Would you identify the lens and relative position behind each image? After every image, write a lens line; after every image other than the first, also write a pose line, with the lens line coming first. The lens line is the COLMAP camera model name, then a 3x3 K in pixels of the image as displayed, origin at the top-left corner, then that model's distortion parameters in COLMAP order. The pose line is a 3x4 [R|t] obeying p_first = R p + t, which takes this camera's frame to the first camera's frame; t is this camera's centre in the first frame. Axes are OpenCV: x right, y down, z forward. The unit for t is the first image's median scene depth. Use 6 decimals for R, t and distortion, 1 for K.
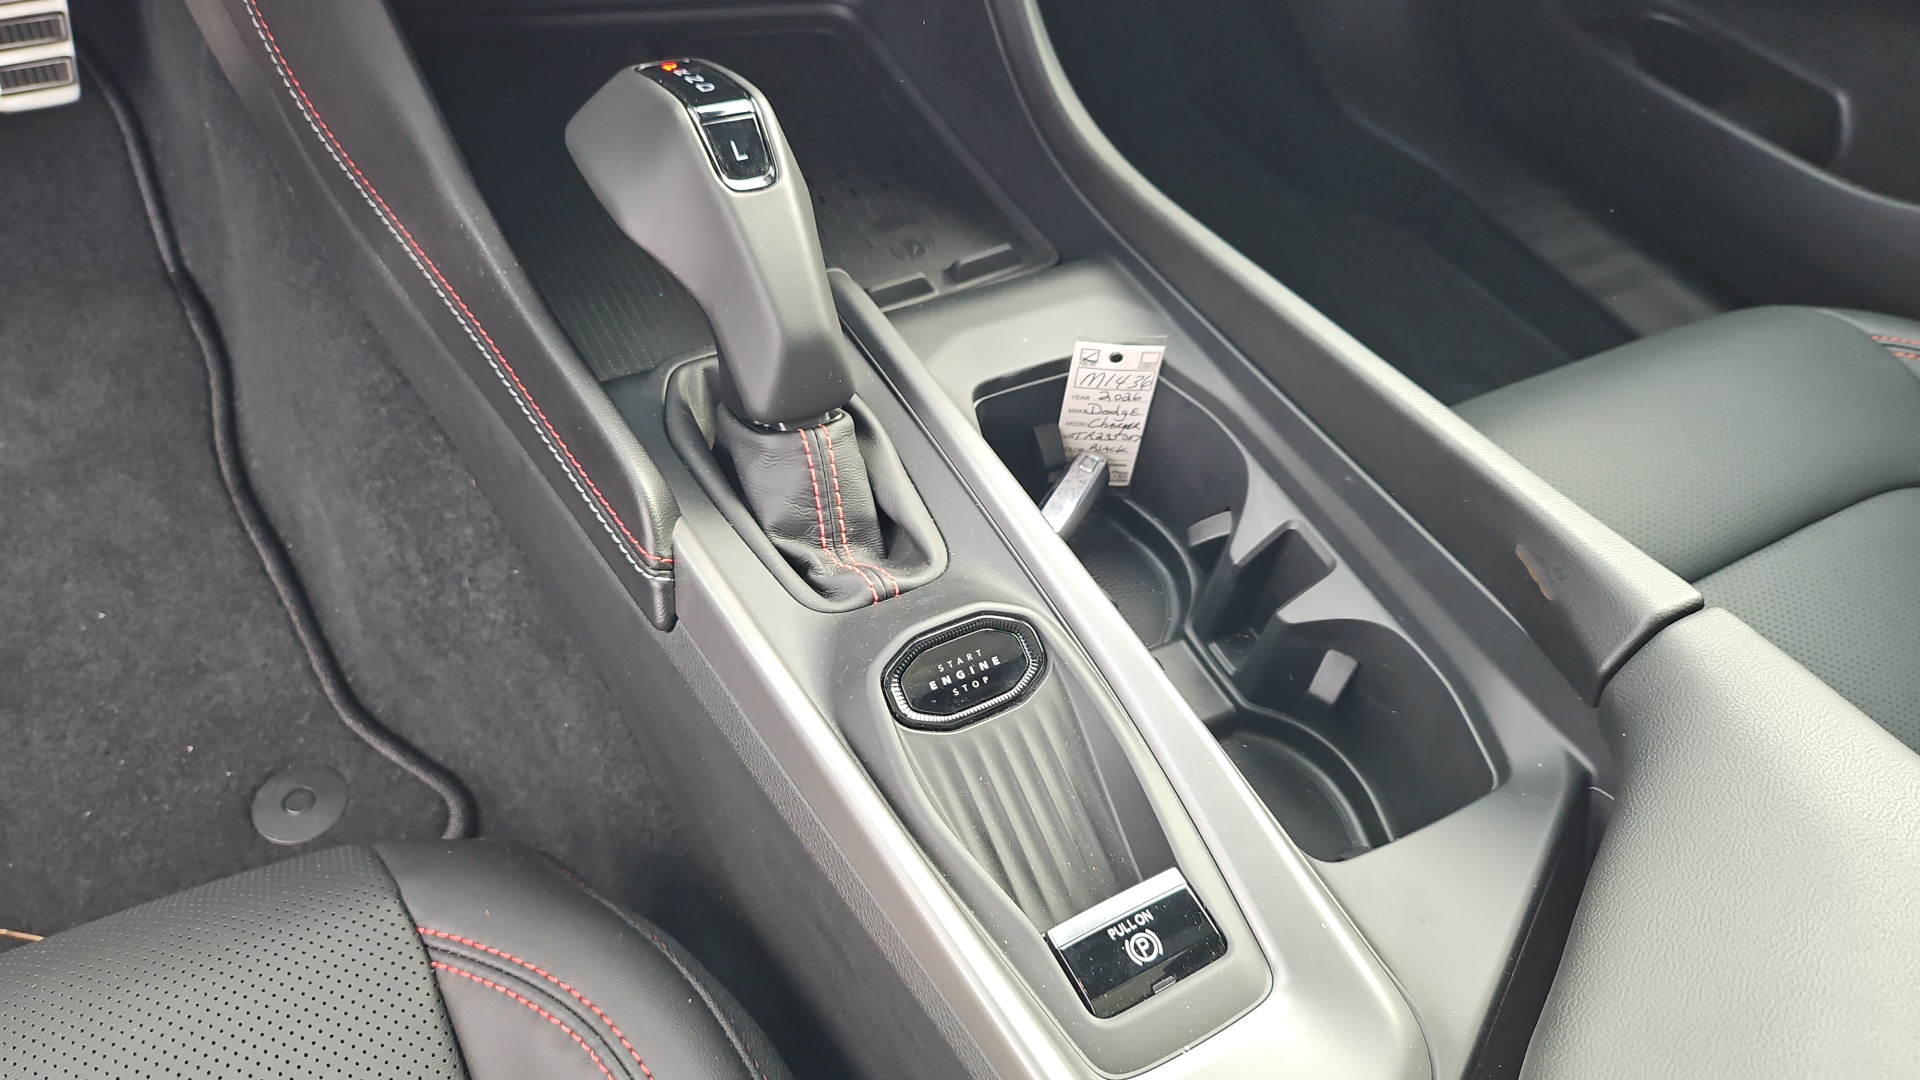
lens RADIAL K [[1360.2, 0, 961.4], [0, 1360.2, 533.2], [0, 0, 1]] dist [0.042685, -0.046068]
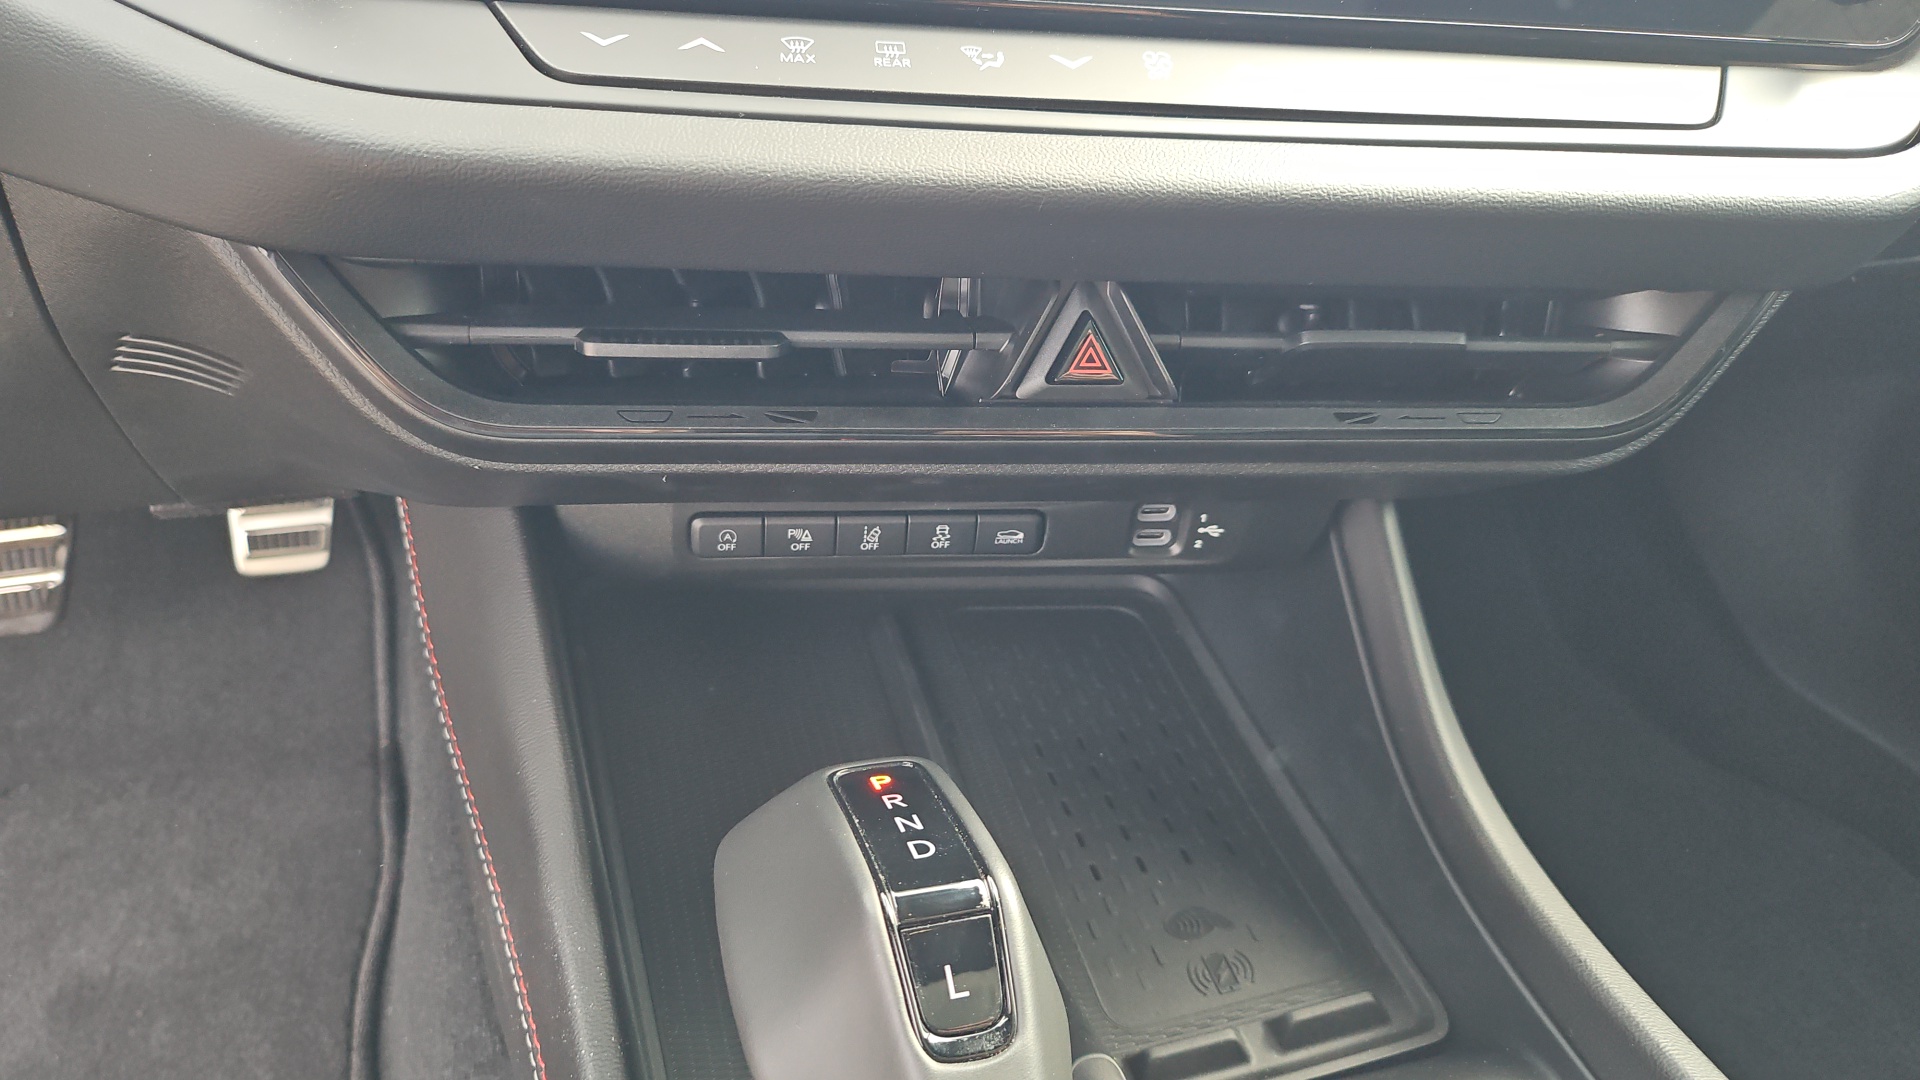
lens RADIAL K [[1360.2, 0, 961.7], [0, 1360.2, 545.1], [0, 0, 1]] dist [0.042685, -0.046068]
pose [[0.974449, 0.084397, -0.208149, -0.042213], [-0.136544, 0.958403, -0.250636, -0.251944], [0.178337, 0.272654, 0.945439, 0.309361]]
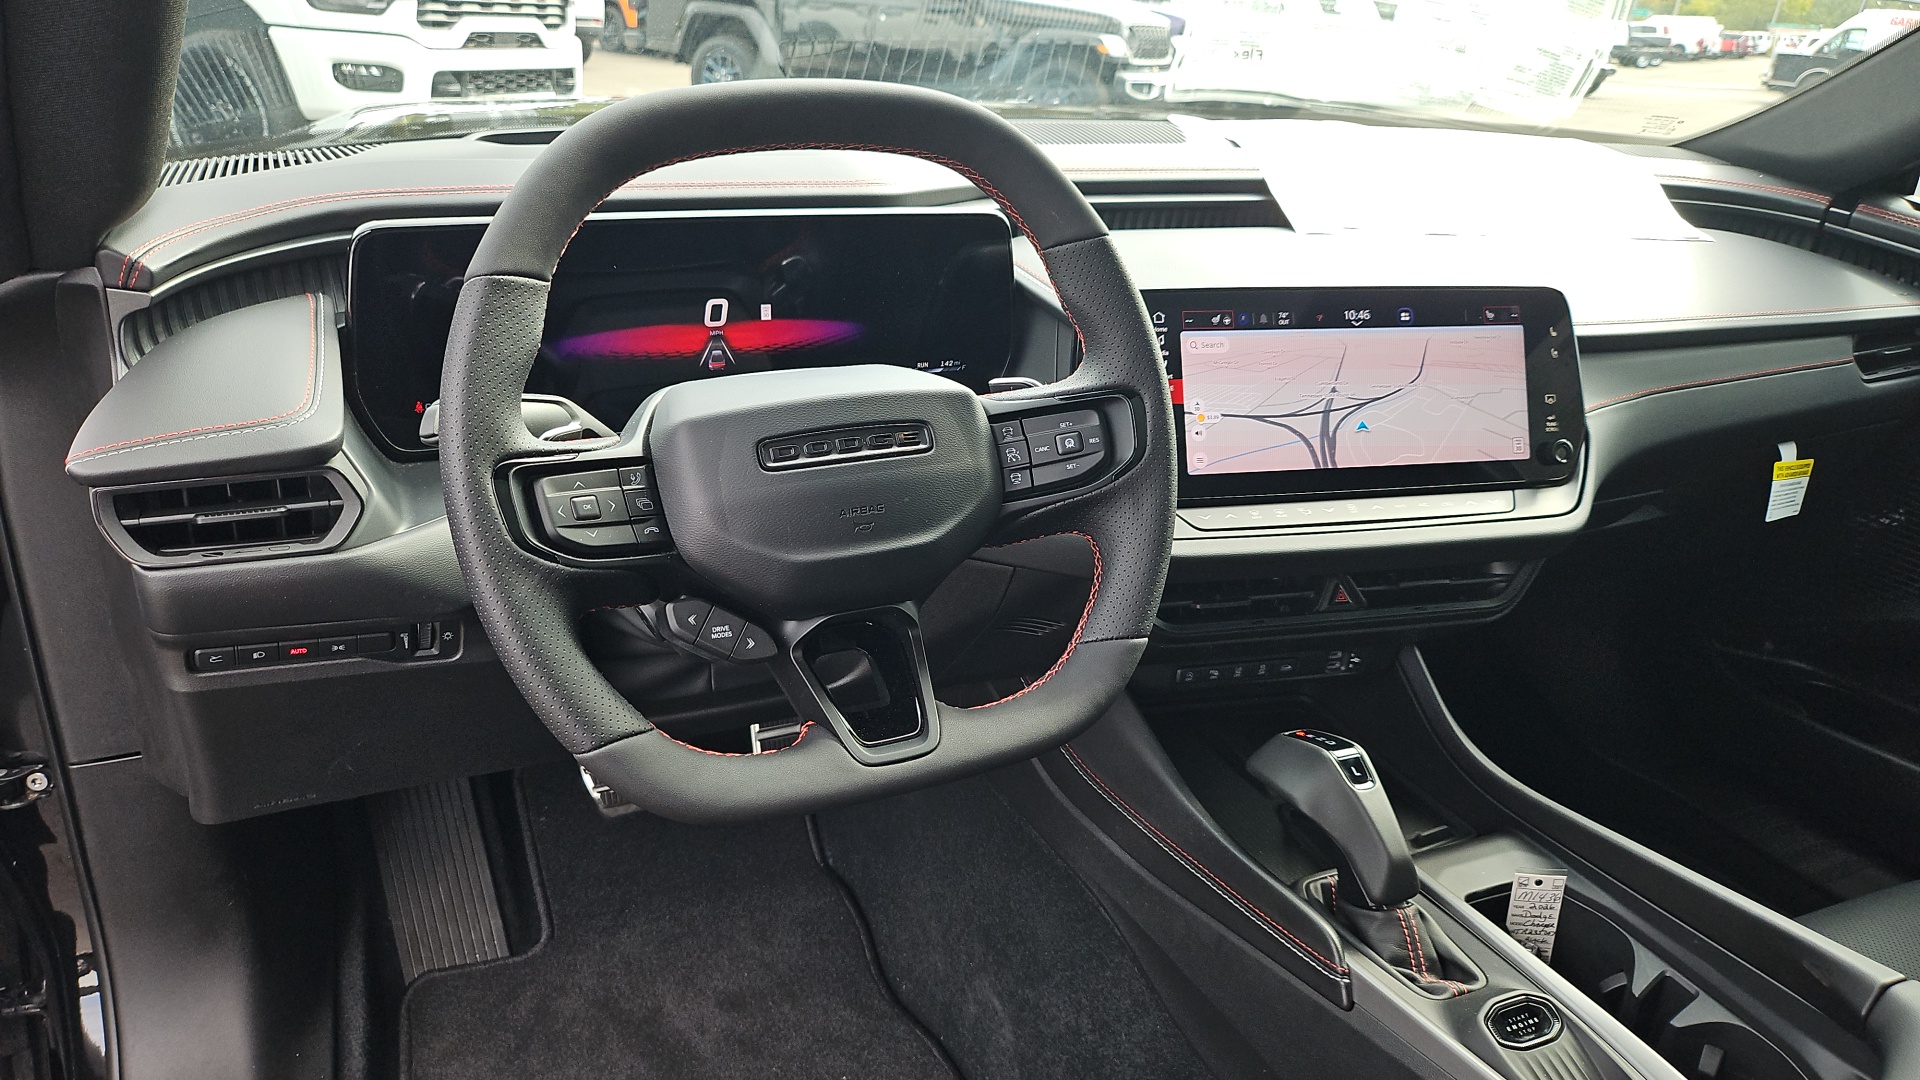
lens RADIAL K [[1360.2, 0, 926.1], [0, 1360.2, 521.1], [0, 0, 1]] dist [0.042685, -0.046068]
pose [[0.990763, -0.041041, -0.129245, -0.429732], [-0.022807, 0.889090, -0.457164, 0.290323], [0.133673, 0.455889, 0.879941, -0.912612]]
